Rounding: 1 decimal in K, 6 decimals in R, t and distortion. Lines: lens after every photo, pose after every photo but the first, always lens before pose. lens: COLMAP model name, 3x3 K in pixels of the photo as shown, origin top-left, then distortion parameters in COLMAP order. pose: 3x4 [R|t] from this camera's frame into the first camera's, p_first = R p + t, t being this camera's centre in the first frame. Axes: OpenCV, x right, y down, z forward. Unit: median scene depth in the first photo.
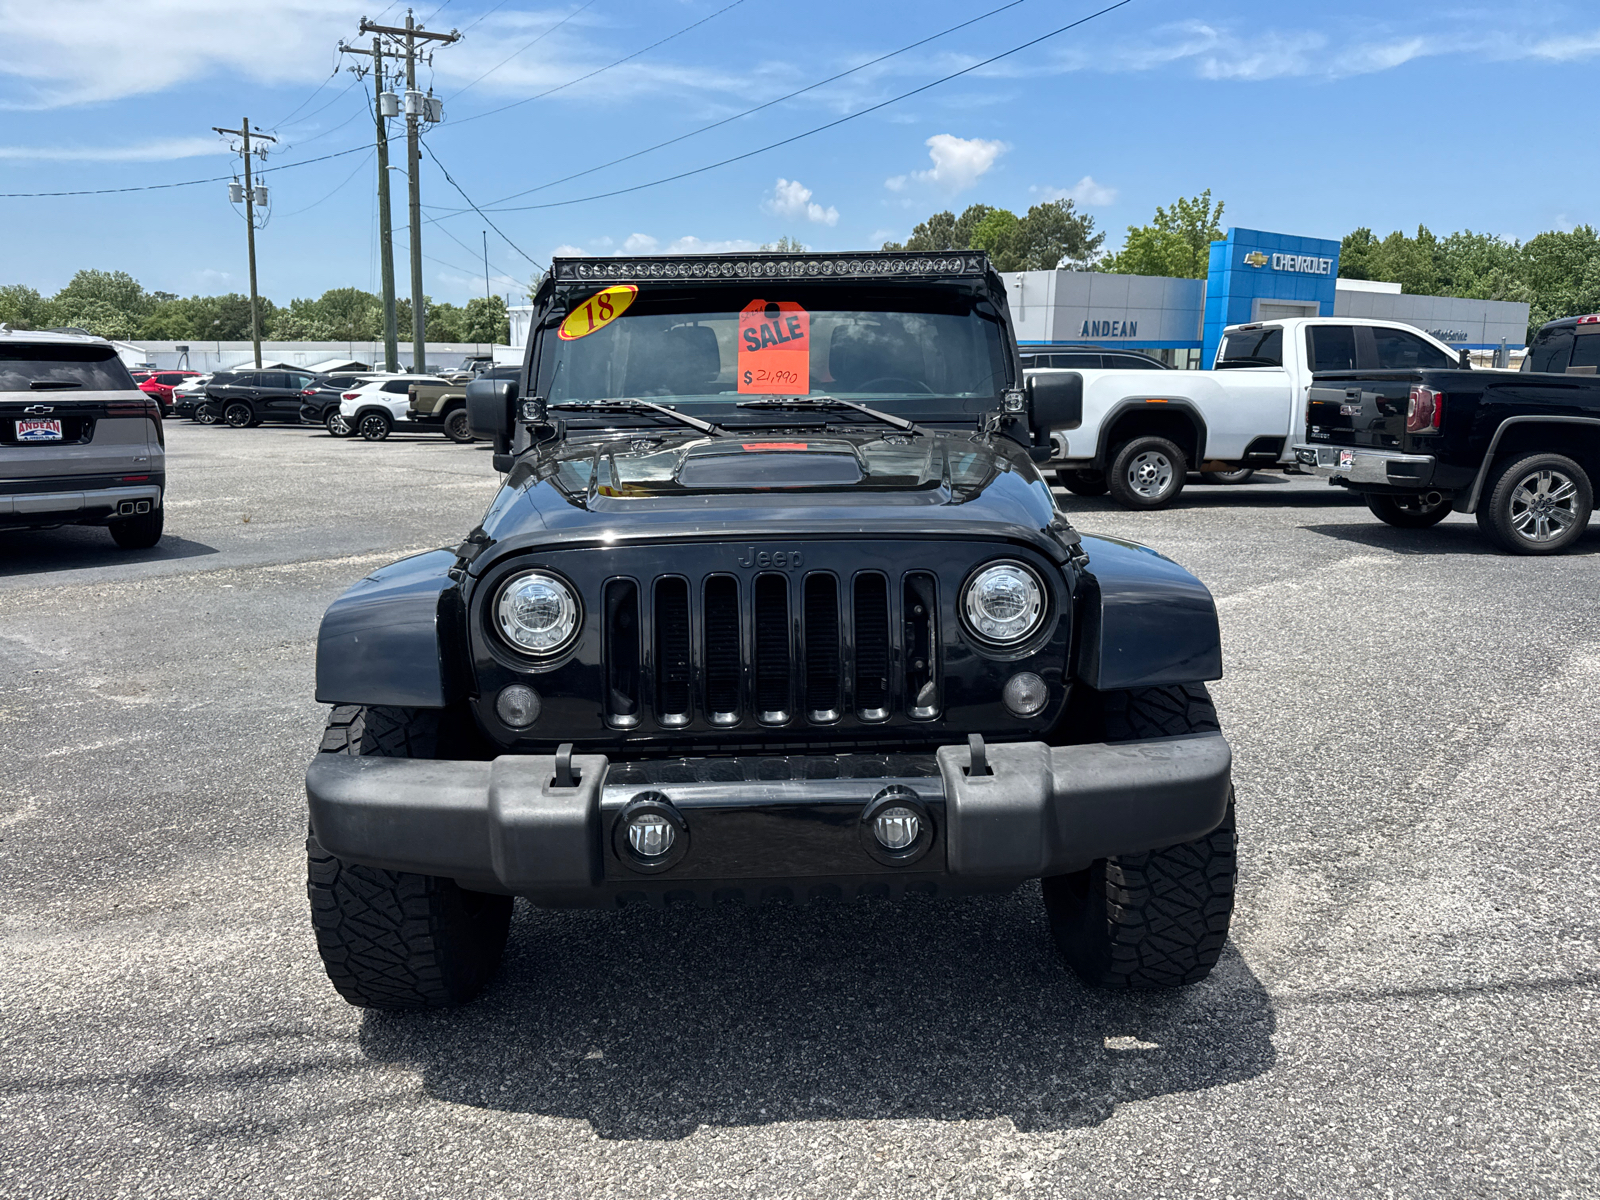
lens RADIAL K [[1242.4, 0, 809.7], [0, 1242.4, 595.2], [0, 0, 1]] dist [0.032231, -0.045975]
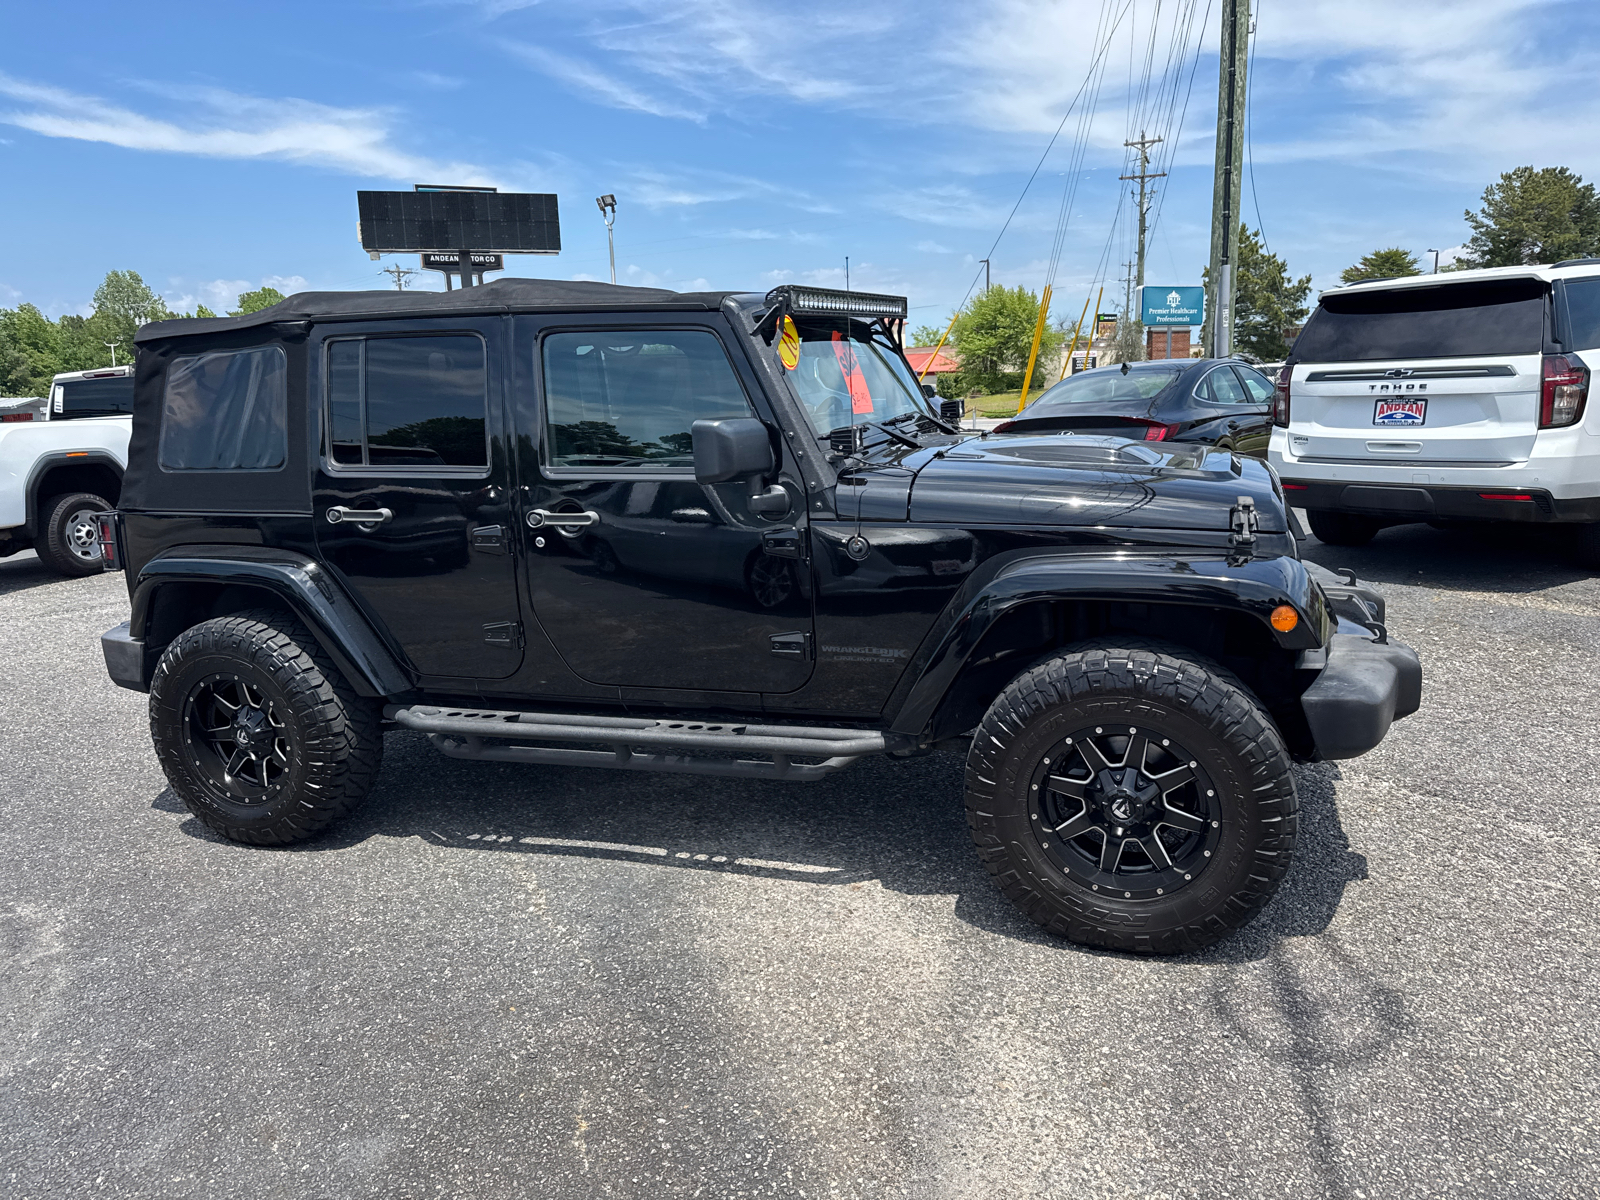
lens RADIAL K [[1153.7, 0, 800.0], [0, 1153.7, 600.0], [0, 0, 1]] dist [0.032182, -0.052107]
pose [[0.337031, -0.191673, 0.921776, -0.147965], [0.213087, 0.969181, 0.123619, -0.019602], [-0.917063, 0.154755, 0.367487, 0.096575]]
